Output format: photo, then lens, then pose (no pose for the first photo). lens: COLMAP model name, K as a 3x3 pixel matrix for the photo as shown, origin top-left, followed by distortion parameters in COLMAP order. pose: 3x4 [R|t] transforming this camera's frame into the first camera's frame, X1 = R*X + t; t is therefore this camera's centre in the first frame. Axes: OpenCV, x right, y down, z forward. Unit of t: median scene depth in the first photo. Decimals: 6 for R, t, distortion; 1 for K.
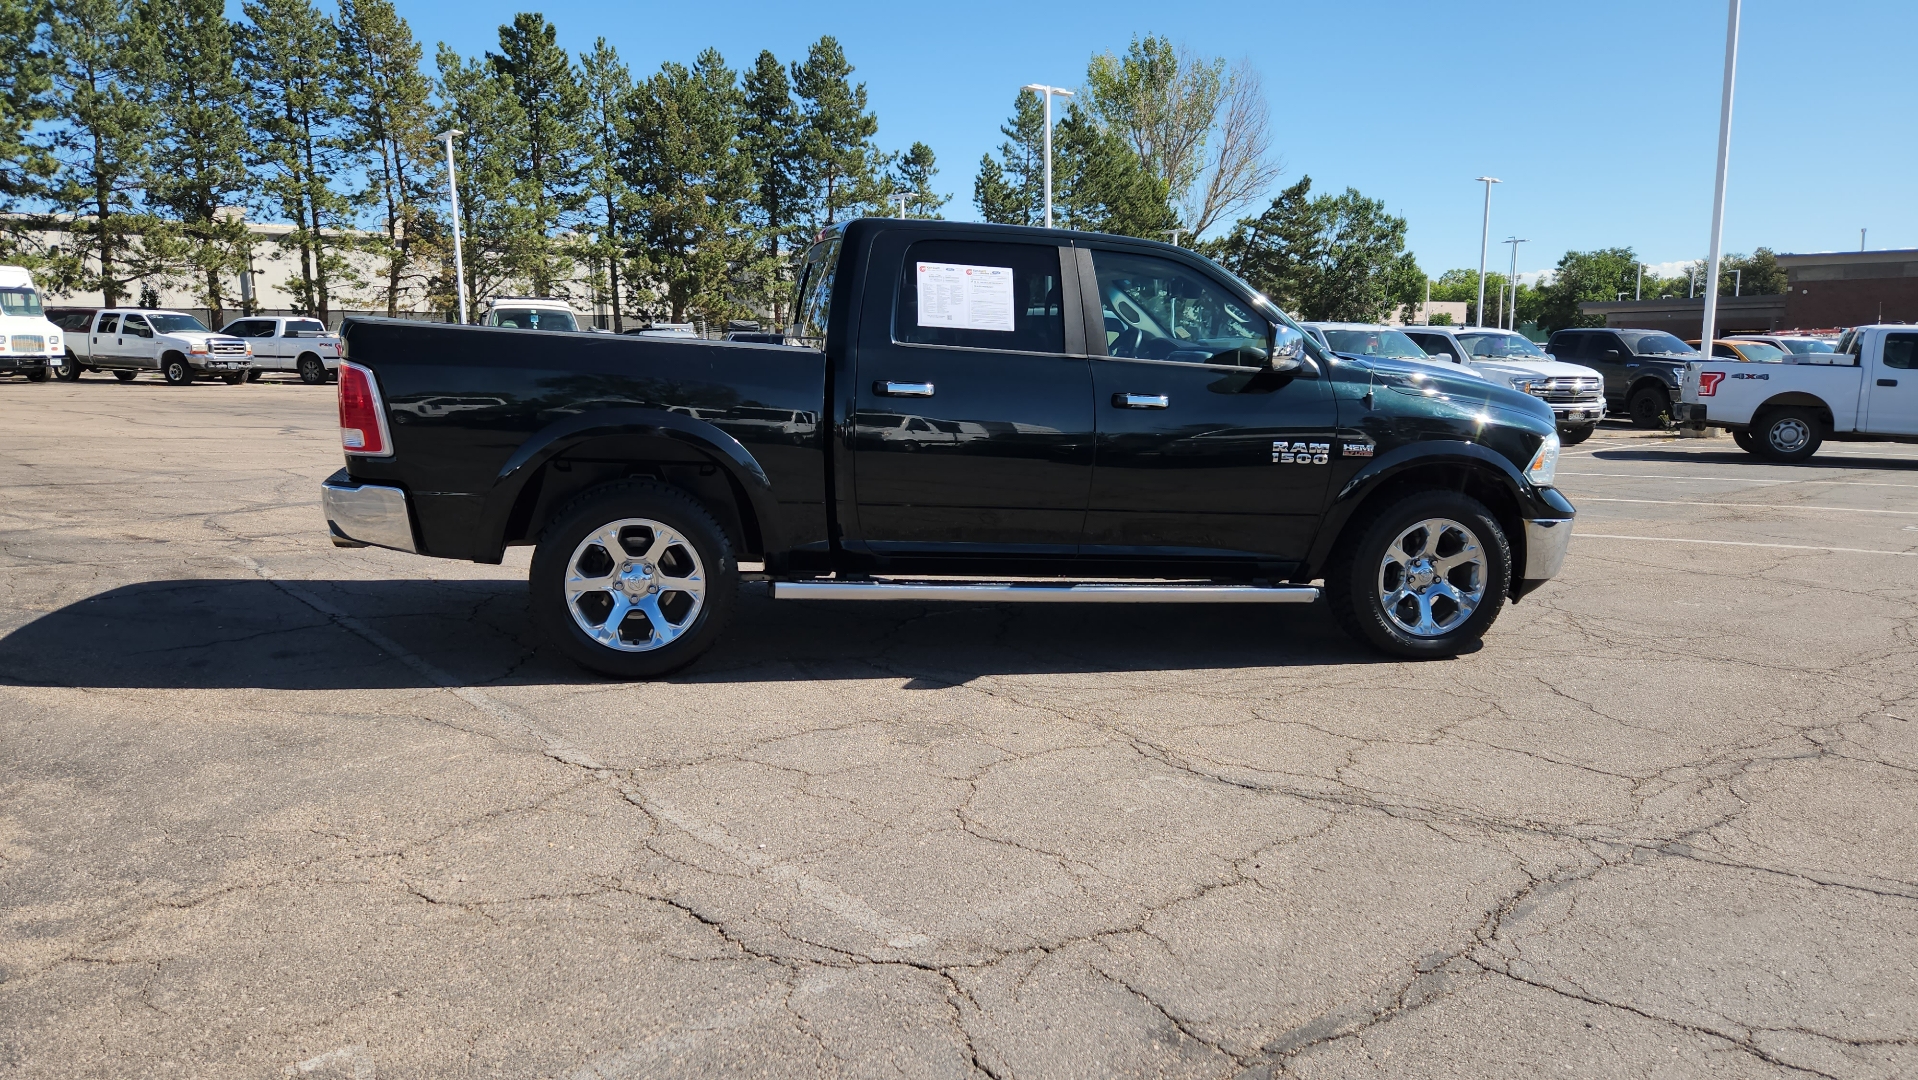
lens RADIAL K [[1283.4, 0, 922.9], [0, 1283.4, 541.6], [0, 0, 1]] dist [0.068922, -0.054860]
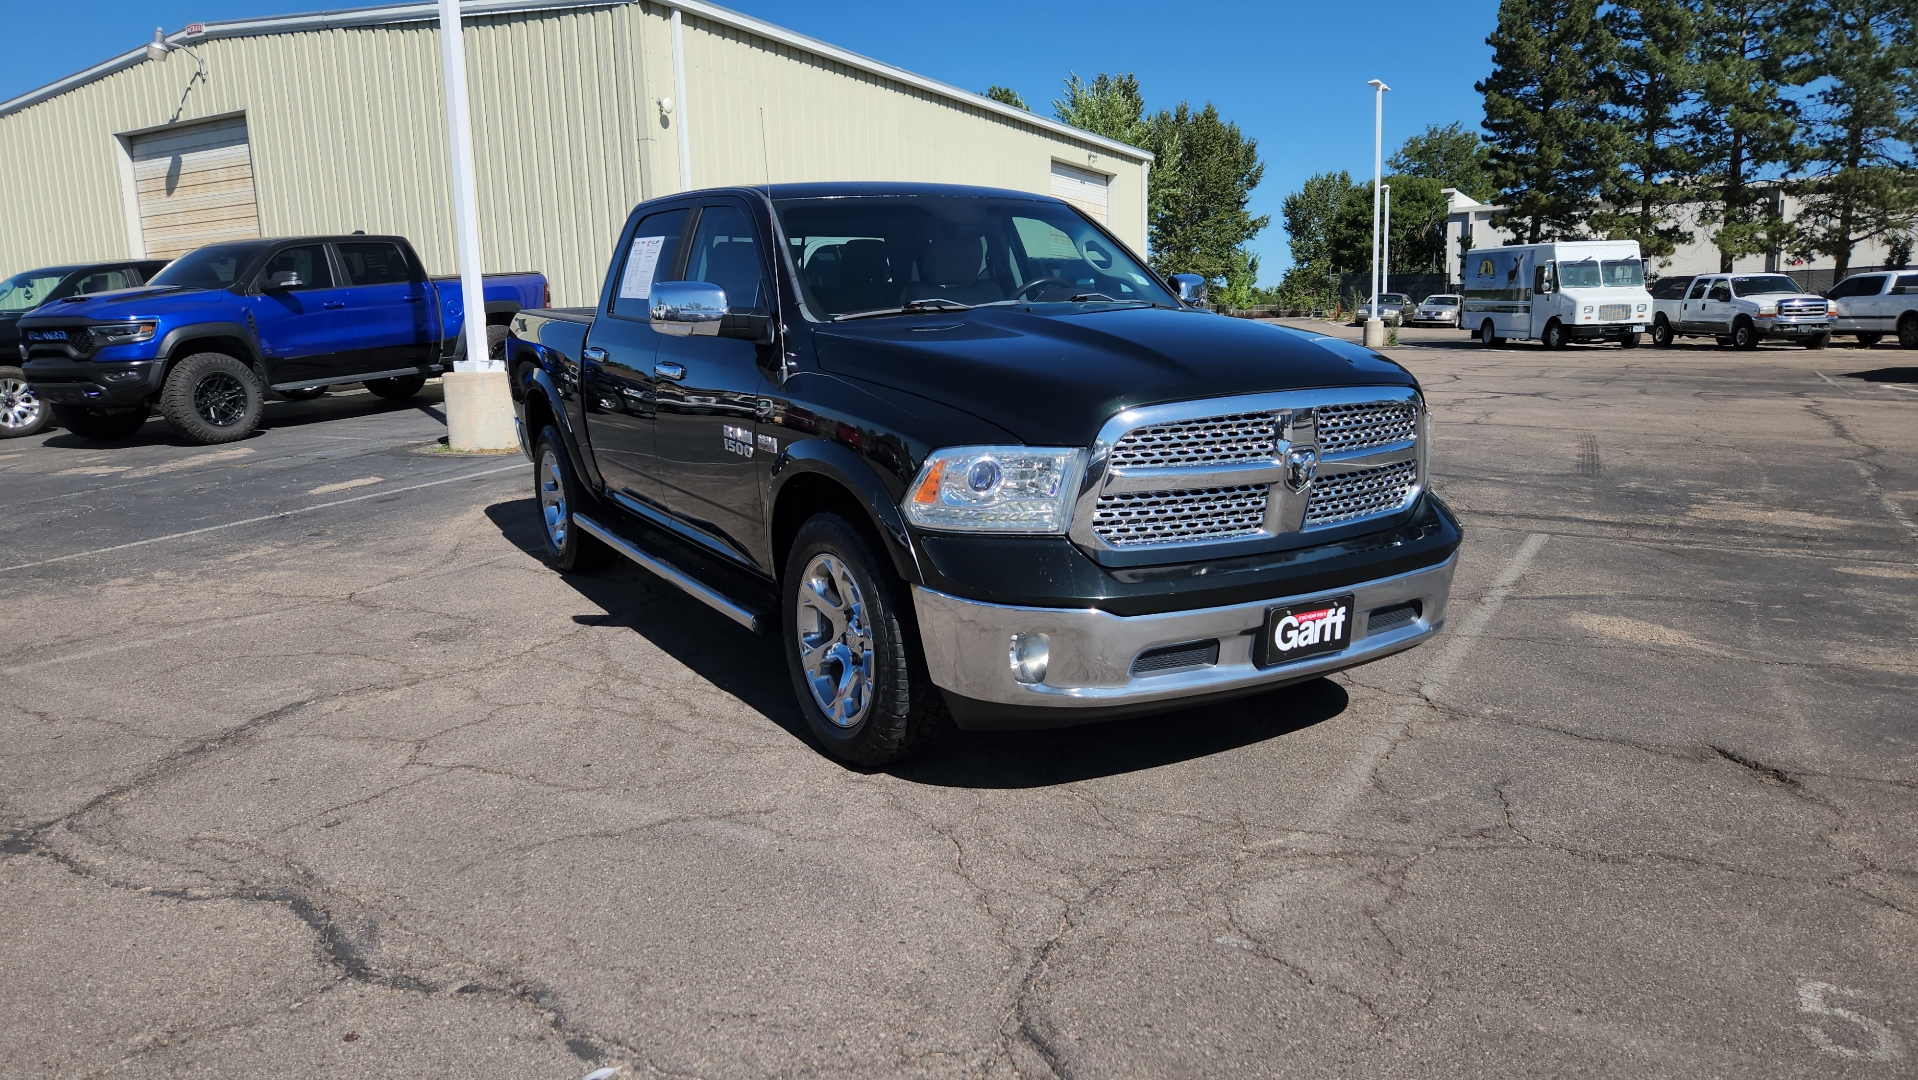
lens RADIAL K [[1283.4, 0, 938.2], [0, 1283.4, 545.5], [0, 0, 1]] dist [0.068922, -0.054860]
pose [[0.304357, 0.144027, -0.941607, 0.164799], [-0.116152, 0.986738, 0.113386, -0.016658], [0.945450, 0.074859, 0.317049, 0.132161]]
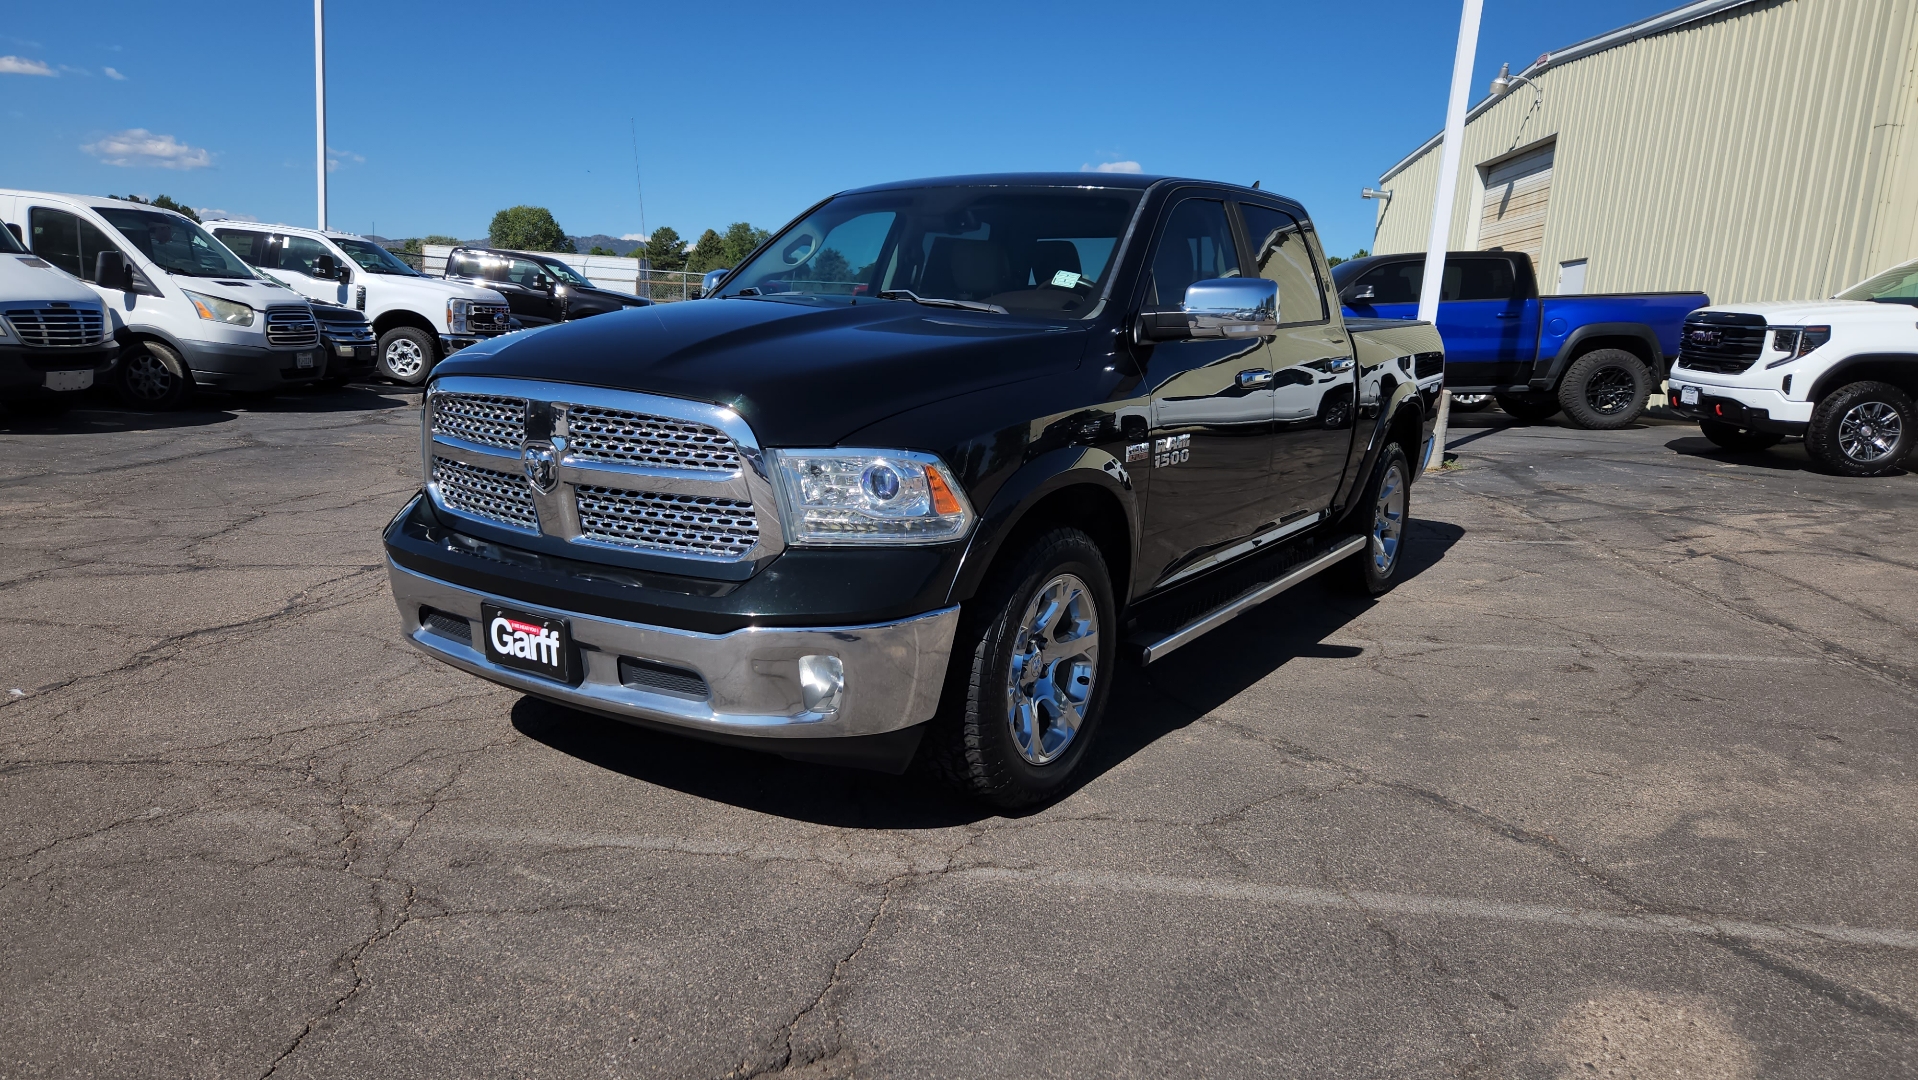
lens RADIAL K [[1283.4, 0, 946.6], [0, 1283.4, 544.3], [0, 0, 1]] dist [0.068922, -0.054860]
pose [[-0.708609, 0.070313, -0.702089, 0.124420], [-0.165651, 0.950636, 0.262394, -0.037230], [0.685881, 0.302236, -0.661982, 0.266500]]
